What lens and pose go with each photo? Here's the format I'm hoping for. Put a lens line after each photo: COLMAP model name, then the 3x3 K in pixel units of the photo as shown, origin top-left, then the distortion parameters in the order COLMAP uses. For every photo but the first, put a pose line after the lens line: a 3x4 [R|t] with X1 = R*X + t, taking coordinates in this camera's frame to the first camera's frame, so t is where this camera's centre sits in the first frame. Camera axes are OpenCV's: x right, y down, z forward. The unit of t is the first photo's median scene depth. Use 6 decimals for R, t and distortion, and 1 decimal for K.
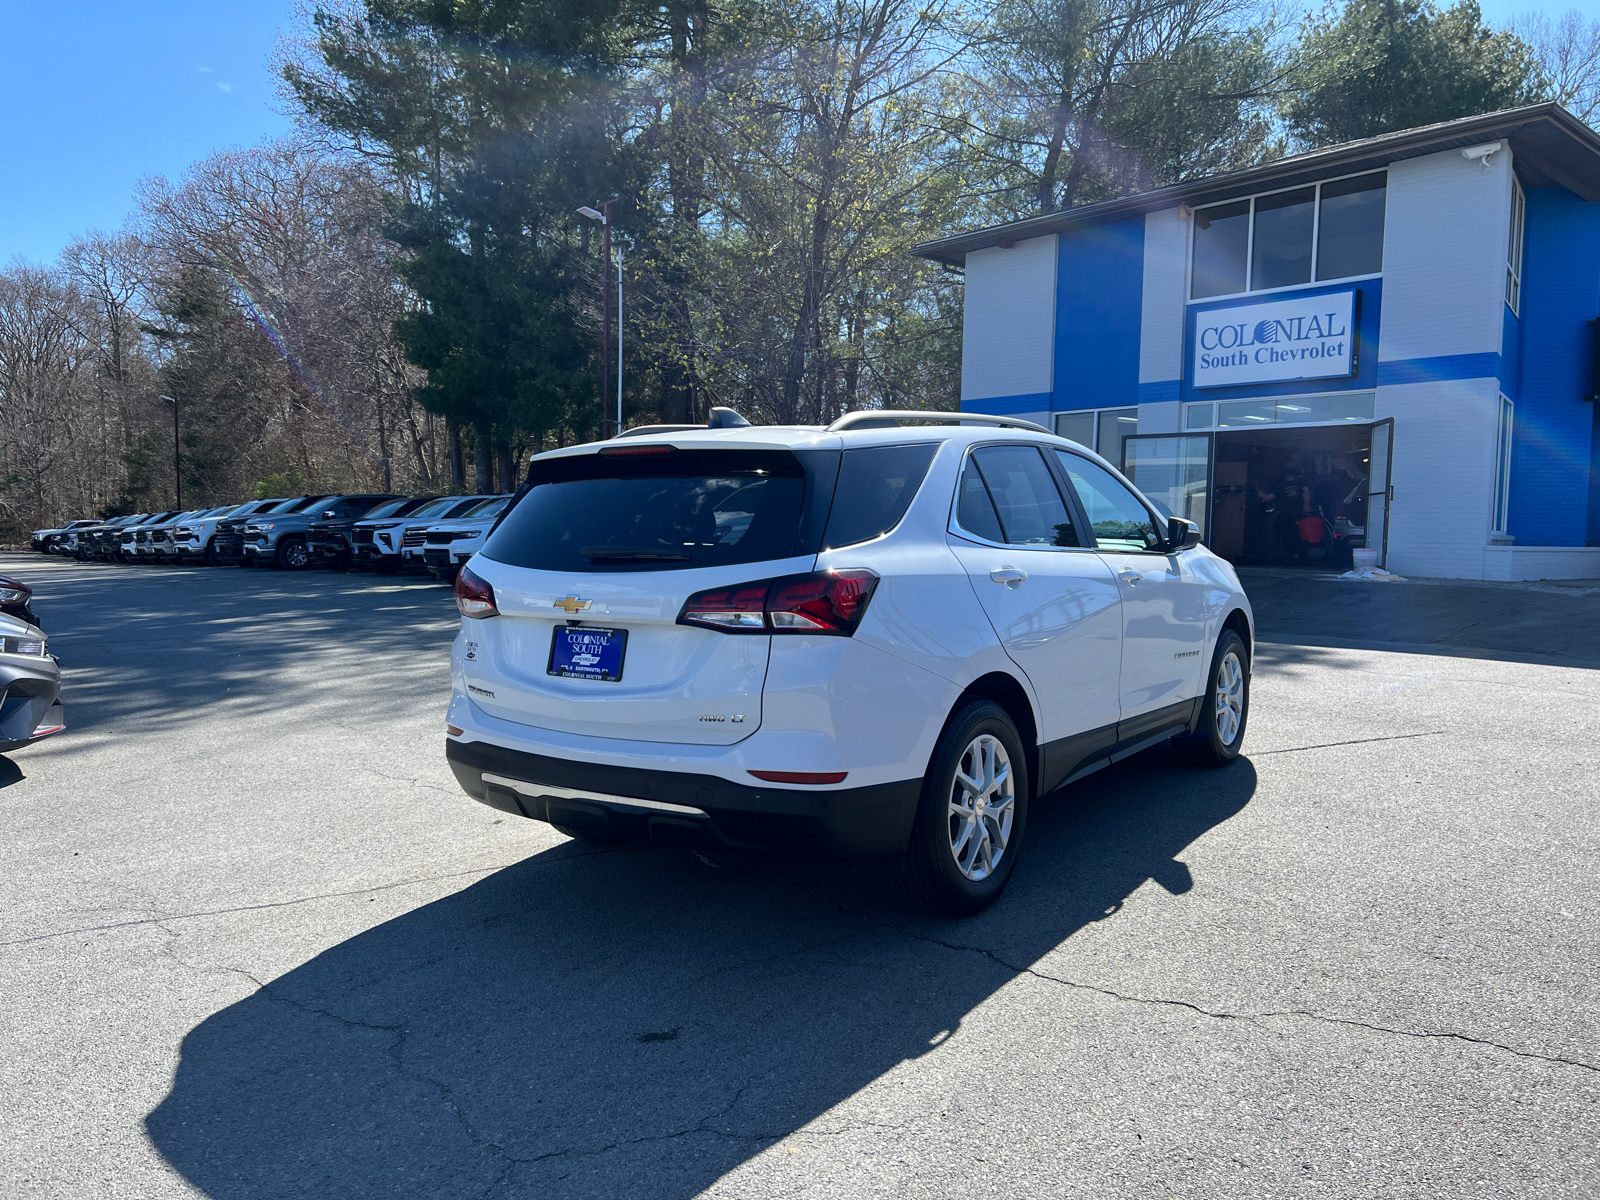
lens RADIAL K [[1207.9, 0, 790.3], [0, 1207.9, 617.9], [0, 0, 1]] dist [0.049633, -0.063808]
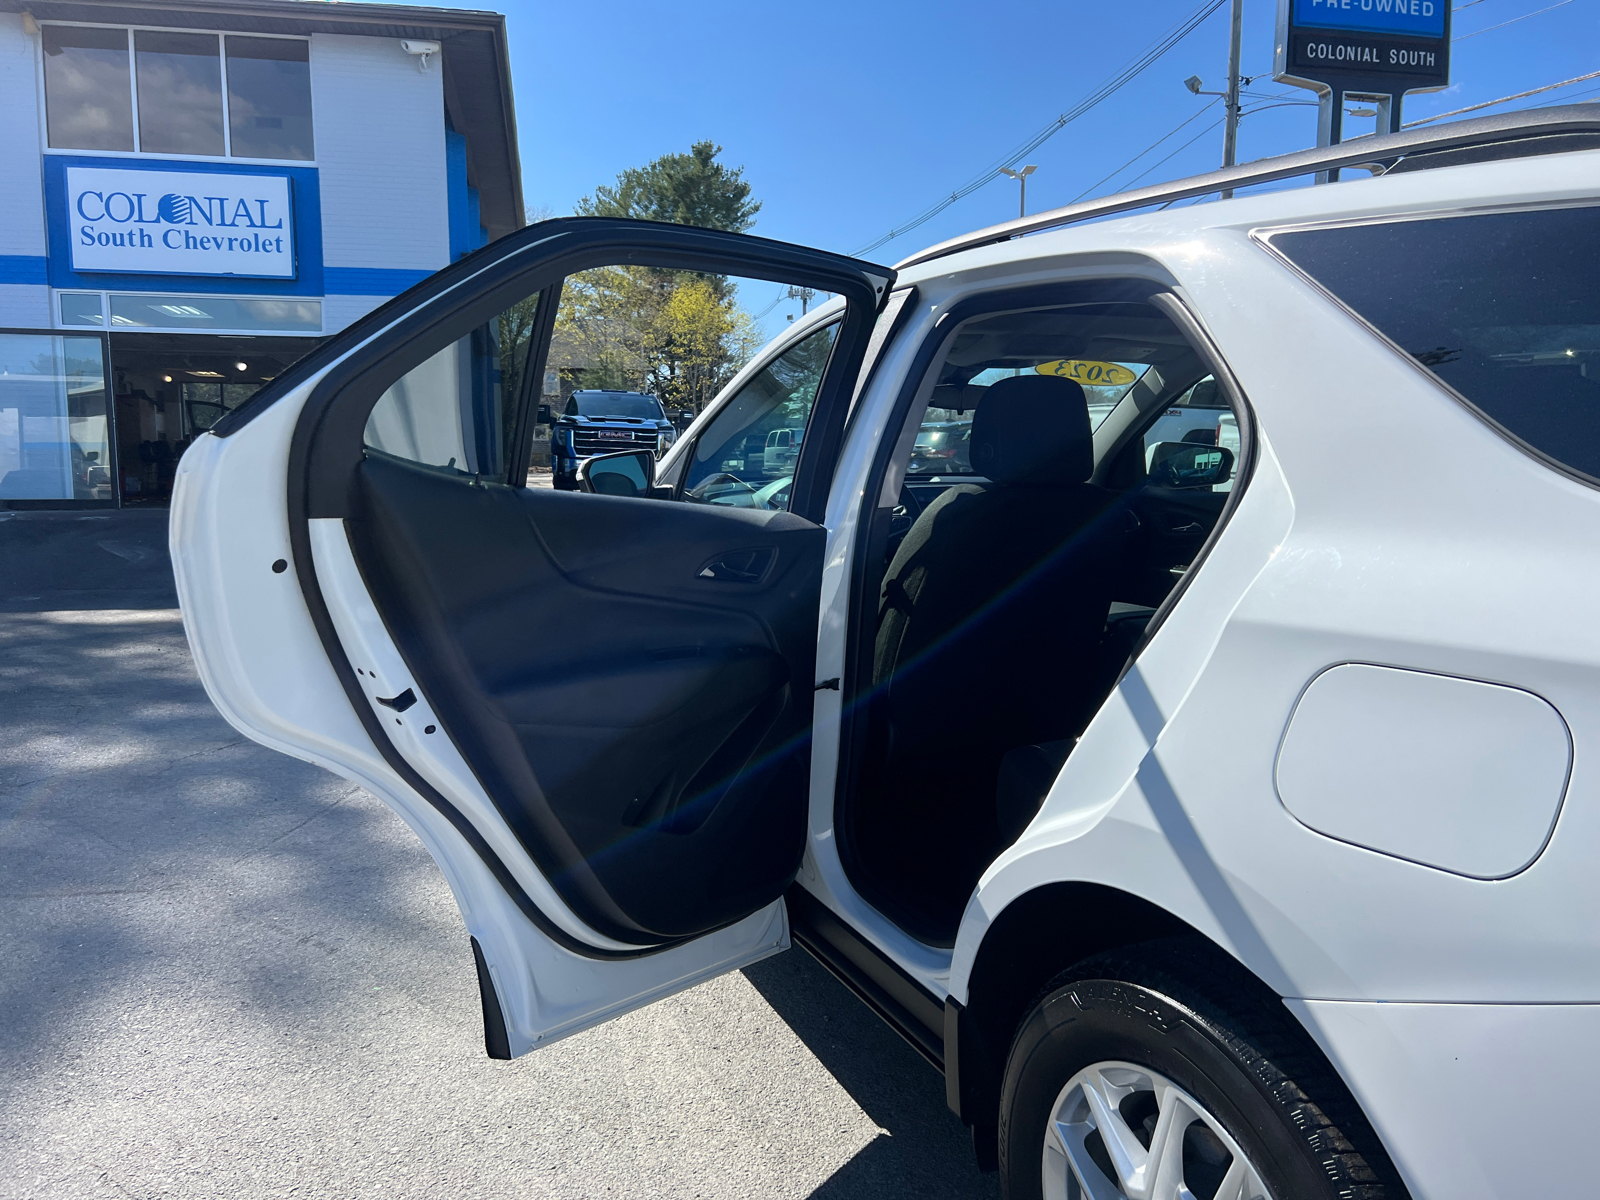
lens RADIAL K [[1207.9, 0, 787.5], [0, 1207.9, 604.6], [0, 0, 1]] dist [0.049633, -0.063808]
pose [[0.508919, -0.110186, 0.853733, -0.117865], [0.069826, 0.993790, 0.086638, -0.021358], [-0.857978, 0.015521, 0.513452, 0.268776]]
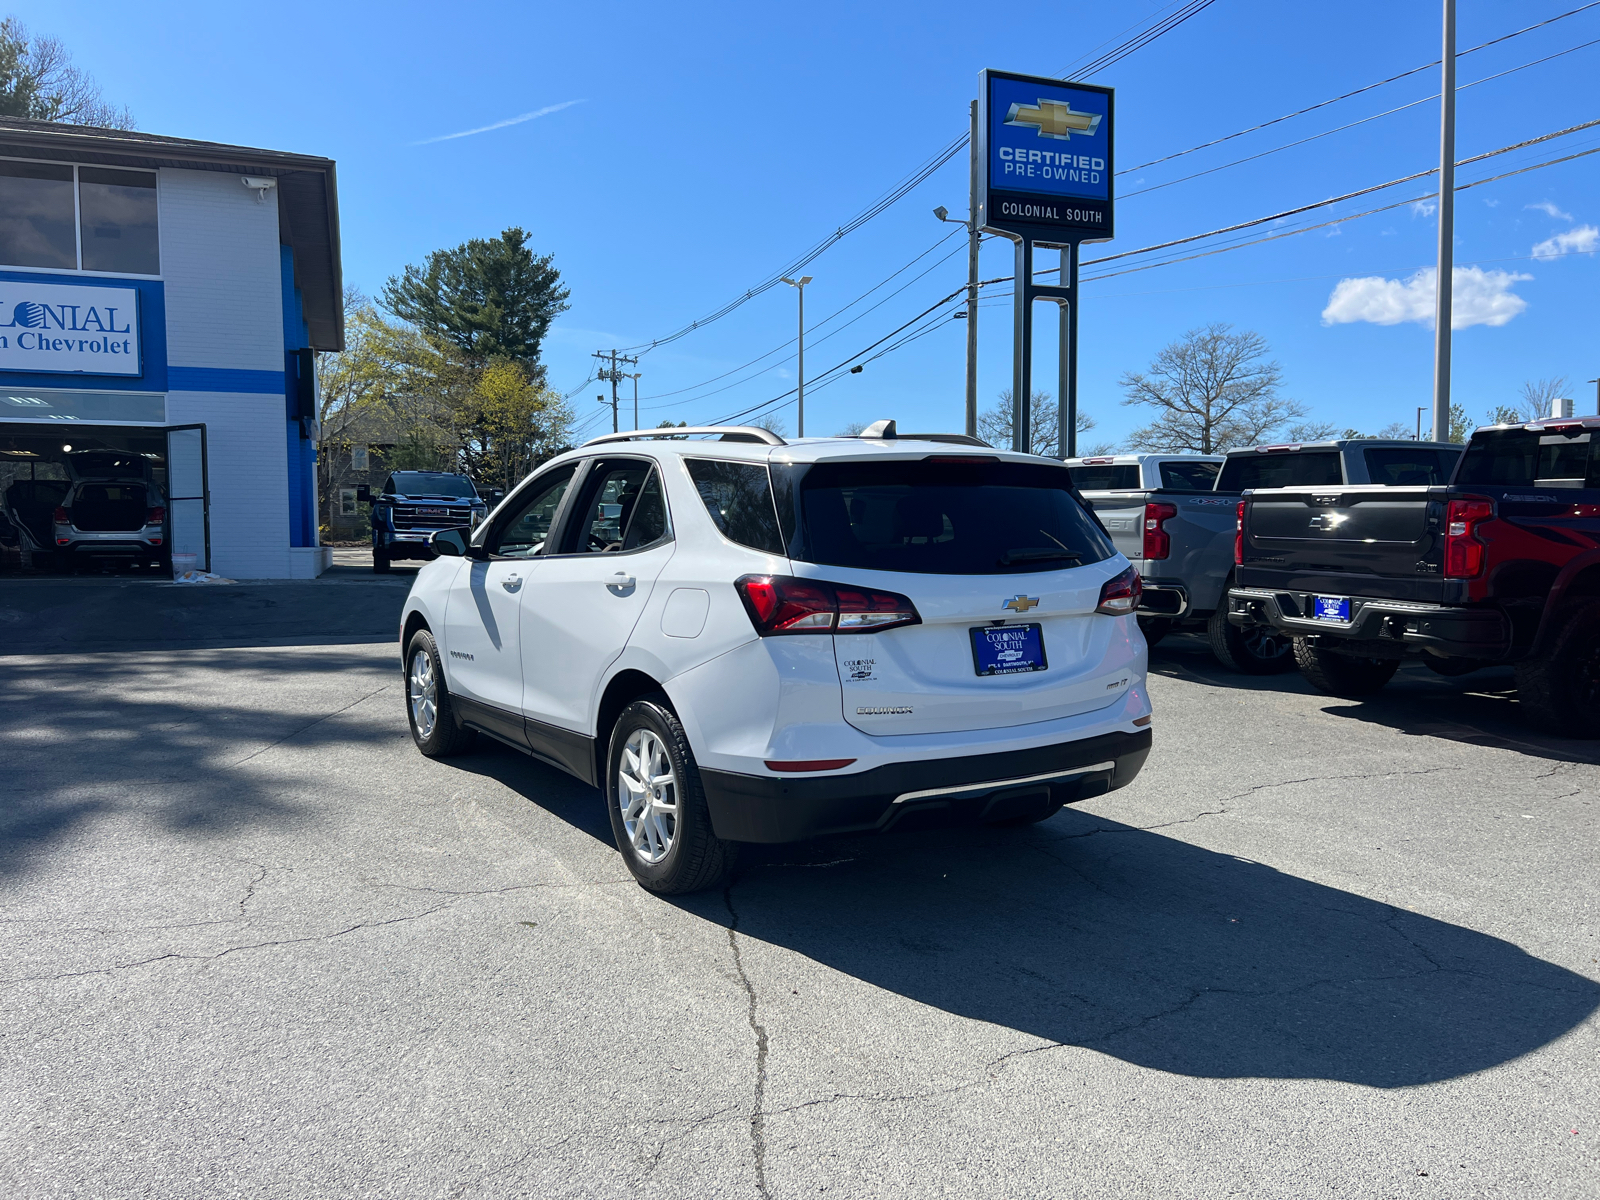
lens RADIAL K [[1207.9, 0, 797.7], [0, 1207.9, 603.6], [0, 0, 1]] dist [0.049633, -0.063808]
pose [[0.366948, -0.063235, 0.928090, -0.261164], [0.077074, 0.996323, 0.037411, -0.014027], [-0.927043, 0.057803, 0.370472, 0.164413]]
